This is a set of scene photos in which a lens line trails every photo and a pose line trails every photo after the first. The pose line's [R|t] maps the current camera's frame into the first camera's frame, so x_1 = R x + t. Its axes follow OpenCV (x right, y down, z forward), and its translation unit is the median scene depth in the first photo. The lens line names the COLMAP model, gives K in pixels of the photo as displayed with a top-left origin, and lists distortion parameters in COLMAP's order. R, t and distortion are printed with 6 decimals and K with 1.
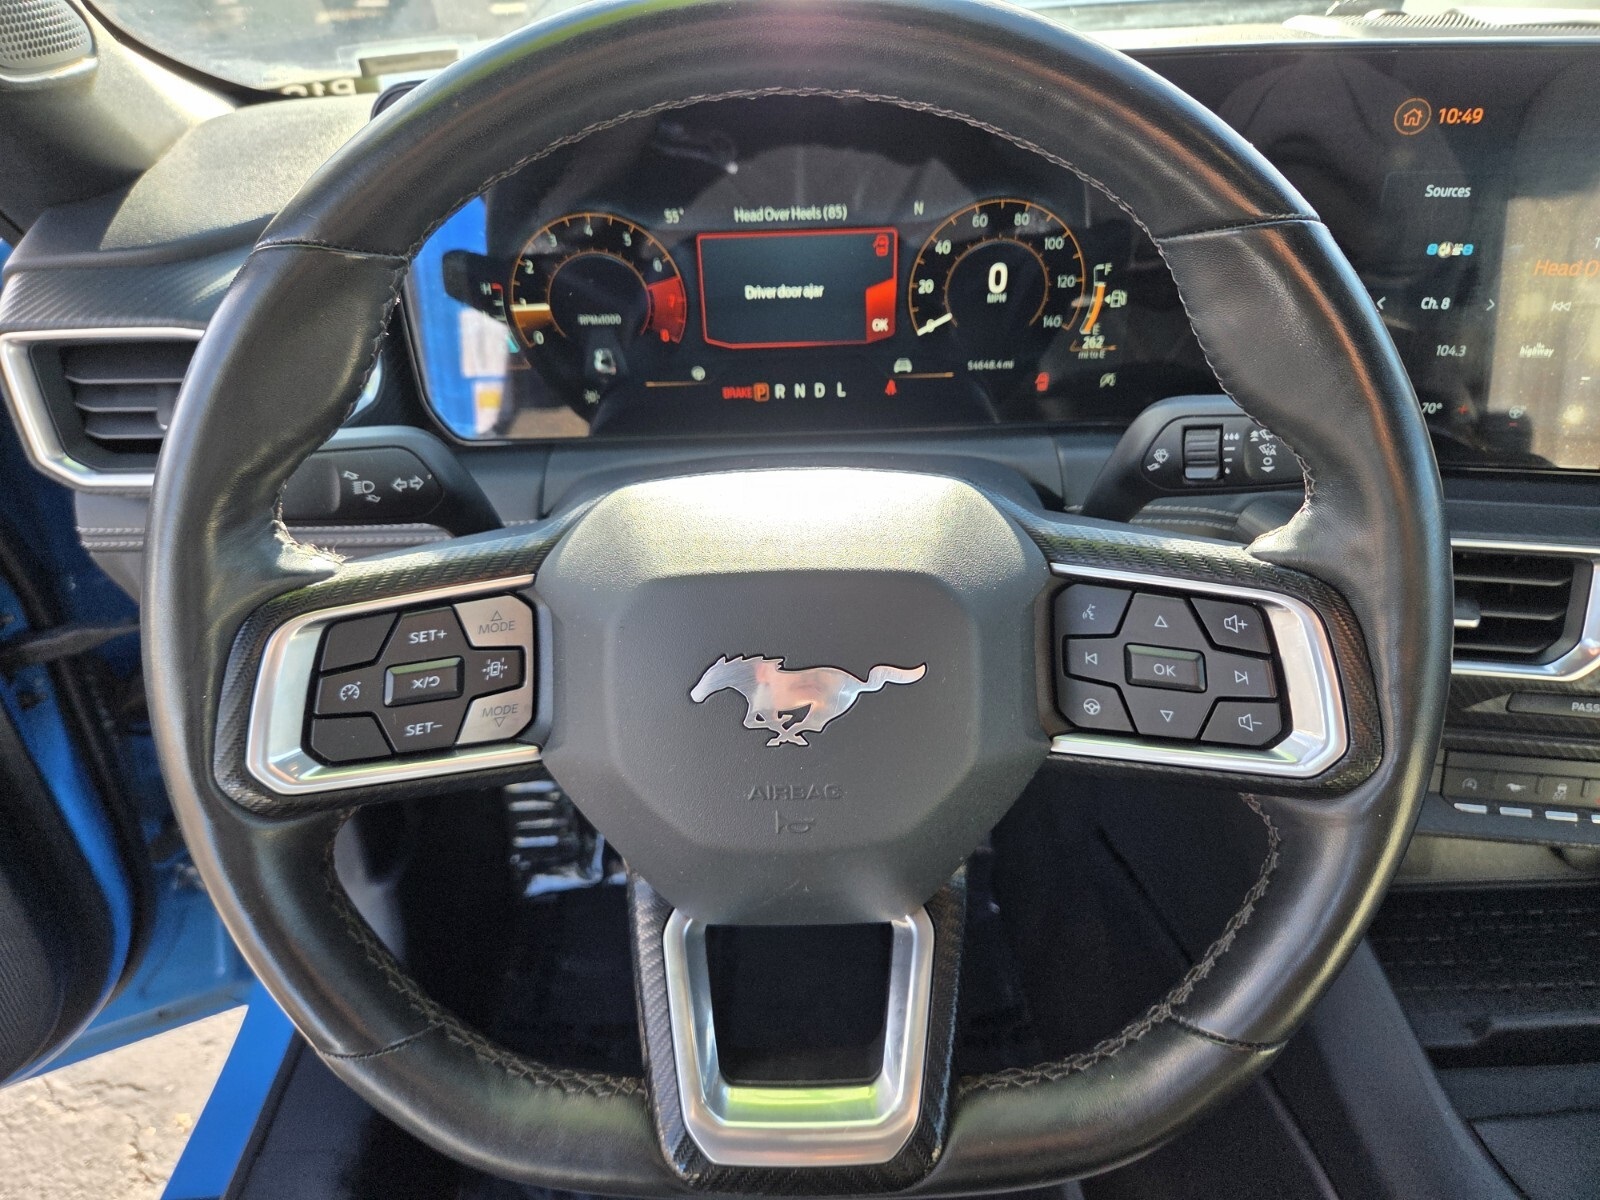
lens RADIAL K [[1086.1, 0, 803.7], [0, 1086.1, 596.0], [0, 0, 1]] dist [0.023871, -0.008377]
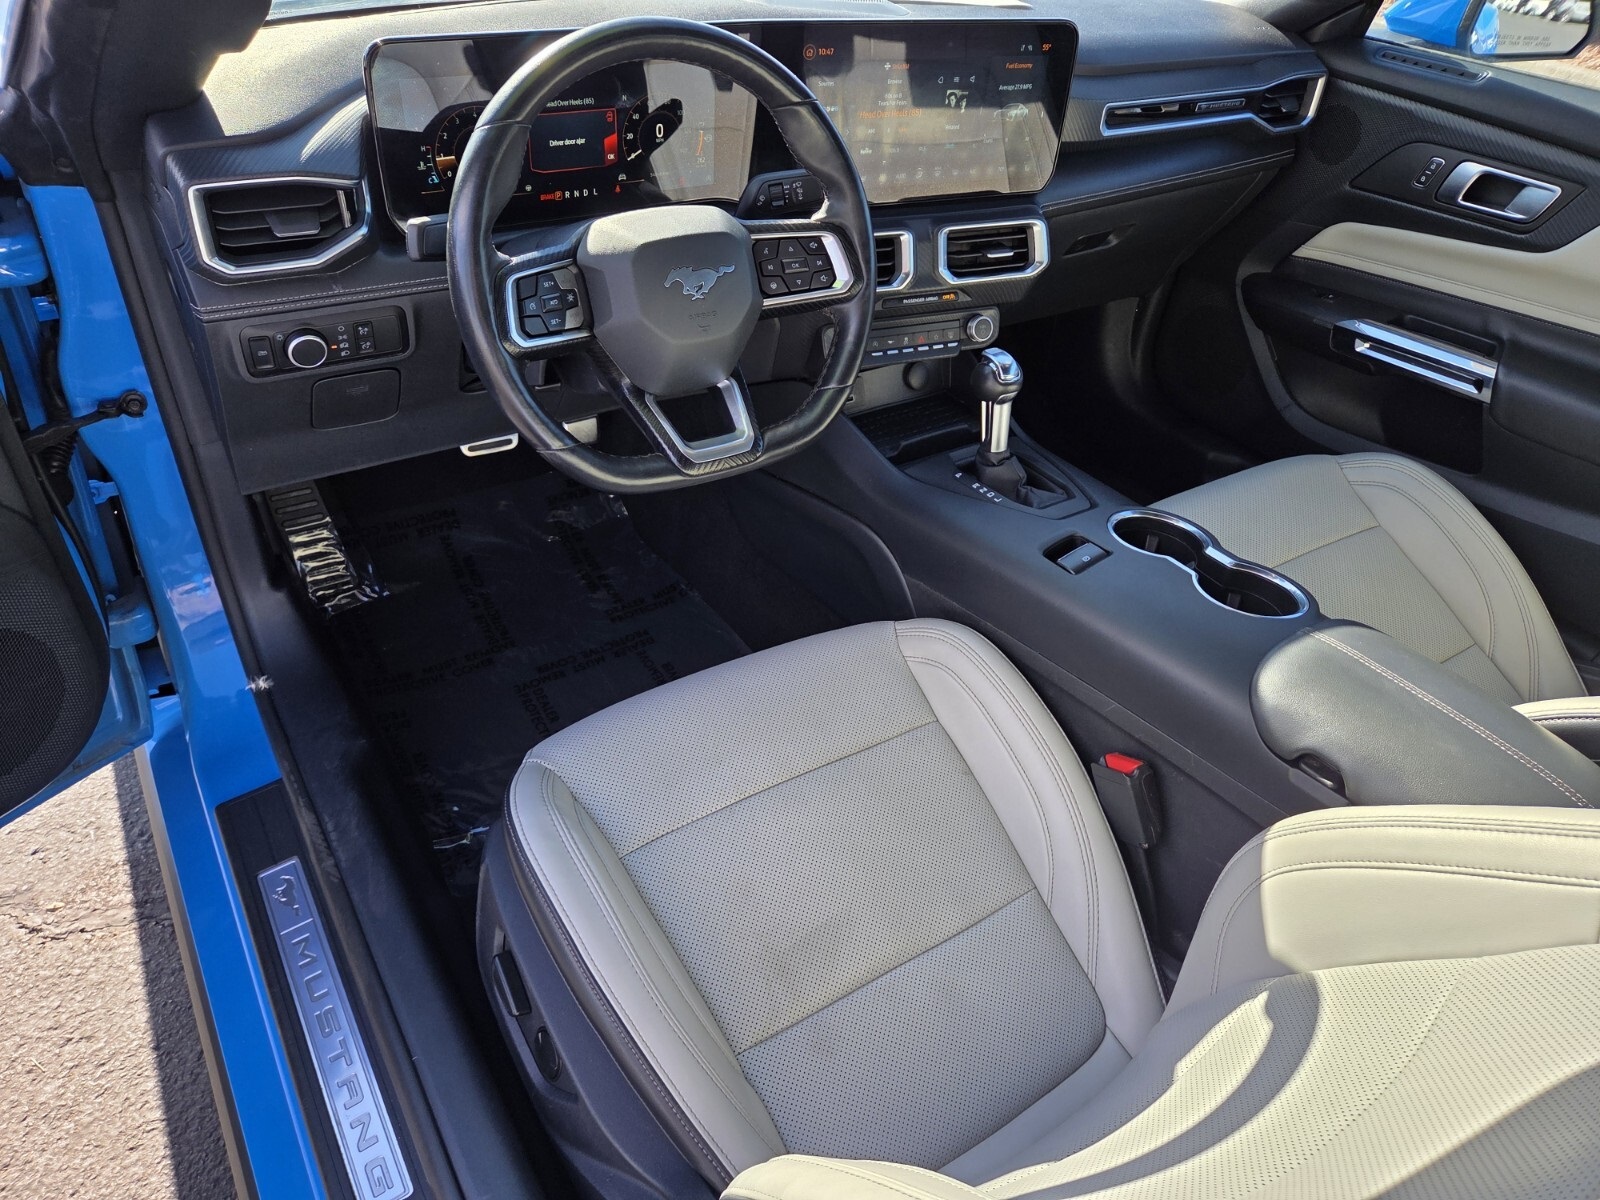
lens RADIAL K [[1085.9, 0, 788.4], [0, 1085.9, 599.6], [0, 0, 1]] dist [0.062826, -0.030805]
pose [[0.841019, -0.255744, 0.476741, -0.909084], [0.204239, 0.966094, 0.157955, 0.324889], [-0.500972, -0.035474, 0.864736, -1.076848]]
